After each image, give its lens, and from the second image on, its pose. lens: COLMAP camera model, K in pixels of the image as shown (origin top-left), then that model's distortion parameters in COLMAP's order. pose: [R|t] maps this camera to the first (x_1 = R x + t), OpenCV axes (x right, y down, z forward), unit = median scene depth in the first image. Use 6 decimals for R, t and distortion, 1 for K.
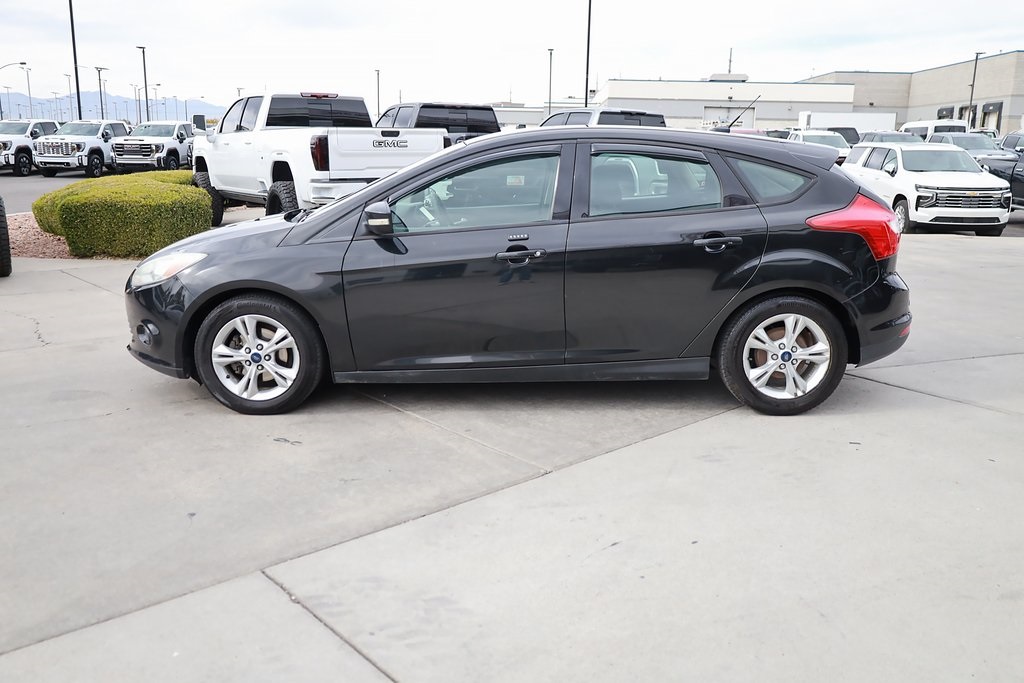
lens RADIAL K [[882.4, 0, 512.0], [0, 882.4, 341.5], [0, 0, 1]] dist [0.028024, 0.009650]
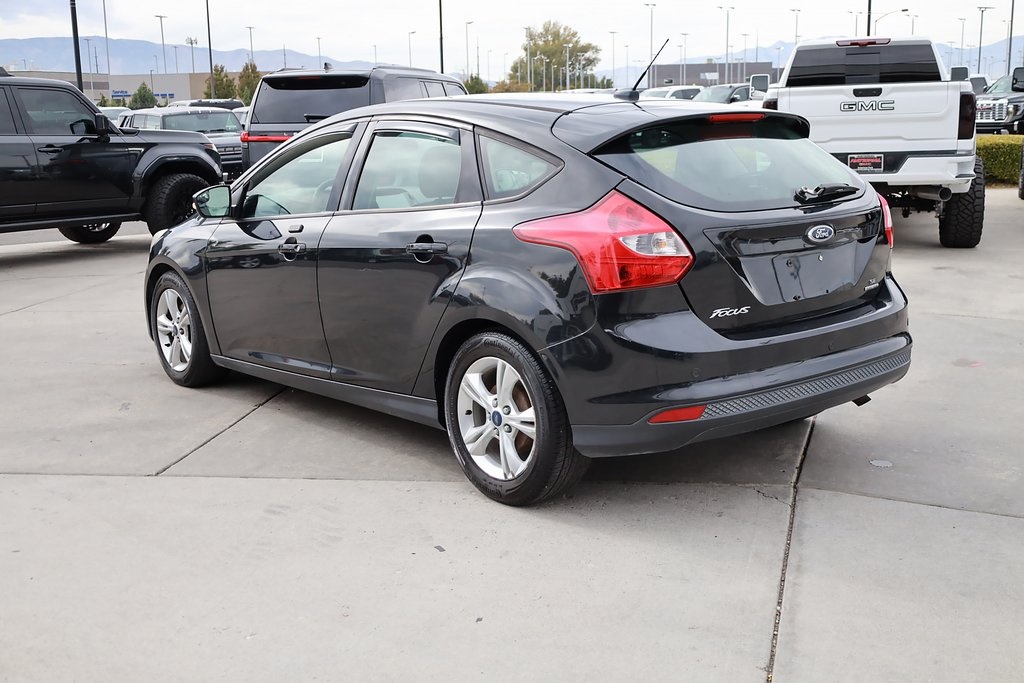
lens RADIAL K [[1194.2, 0, 512.0], [0, 1194.2, 341.5], [0, 0, 1]] dist [-0.001655, -0.019156]
pose [[0.618546, 0.124310, -0.775853, 1.038424], [-0.140223, 0.989019, 0.046671, -0.088366], [0.773135, 0.079925, 0.629185, 0.408647]]
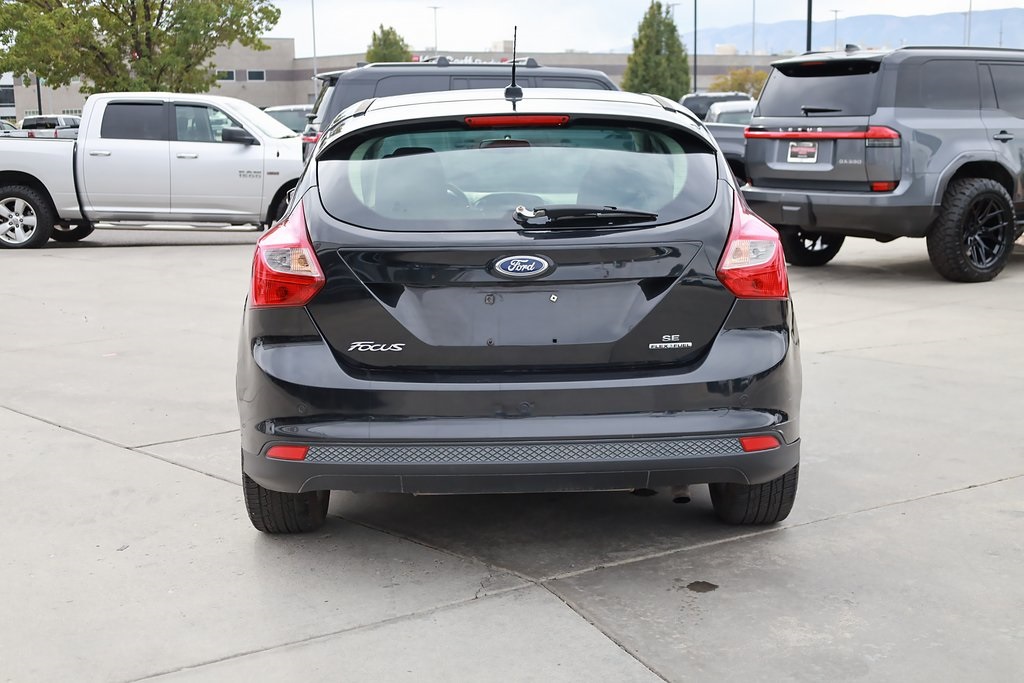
lens RADIAL K [[1438.2, 0, 511.5], [0, 1438.2, 365.5], [0, 0, 1]] dist [0.043220, 0.044850]
pose [[-0.054645, 0.157620, -0.985987, 1.345938], [-0.197489, 0.966249, 0.165410, -0.247816], [0.978781, 0.203760, -0.021672, 1.194543]]
